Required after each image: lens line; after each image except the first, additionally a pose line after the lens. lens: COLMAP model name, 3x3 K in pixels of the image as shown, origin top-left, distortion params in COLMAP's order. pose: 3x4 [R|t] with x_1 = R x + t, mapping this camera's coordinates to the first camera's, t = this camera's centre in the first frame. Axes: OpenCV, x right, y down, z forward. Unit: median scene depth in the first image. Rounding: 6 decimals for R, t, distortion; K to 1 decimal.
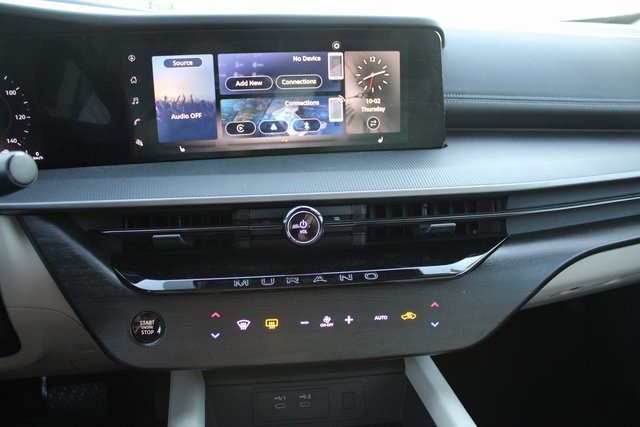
lens RADIAL K [[539.0, 0, 321.2], [0, 539.0, 198.8], [0, 0, 1]] dist [-0.119074, 0.004949]
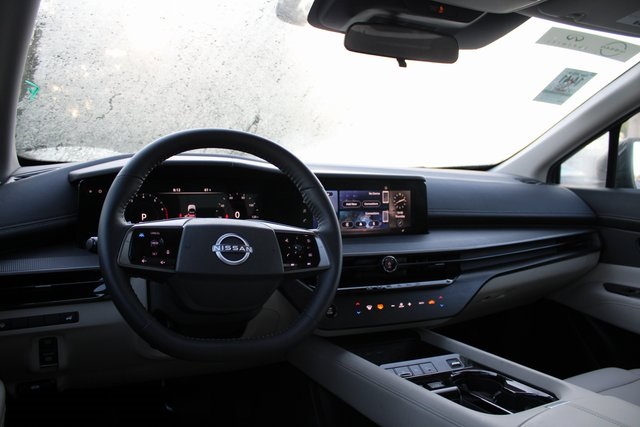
lens RADIAL K [[539.0, 0, 321.2], [0, 539.0, 198.8], [0, 0, 1]] dist [-0.119074, 0.004949]
pose [[0.962103, 0.018009, 0.272091, -0.849206], [0.037452, 0.979634, -0.197268, 0.193799], [-0.270102, 0.199982, 0.941834, -1.050931]]
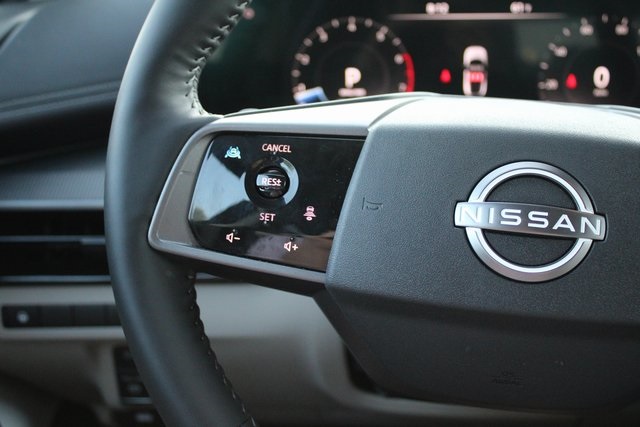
lens RADIAL K [[819.4, 0, 320.0], [0, 819.4, 213.5], [0, 0, 1]] dist [-0.039546, -0.022448]
pose [[0.965794, 0.074037, -0.248517, -0.683902], [-0.068202, 0.997158, 0.032019, 0.019322], [0.250181, -0.013974, 0.968098, -0.230764]]
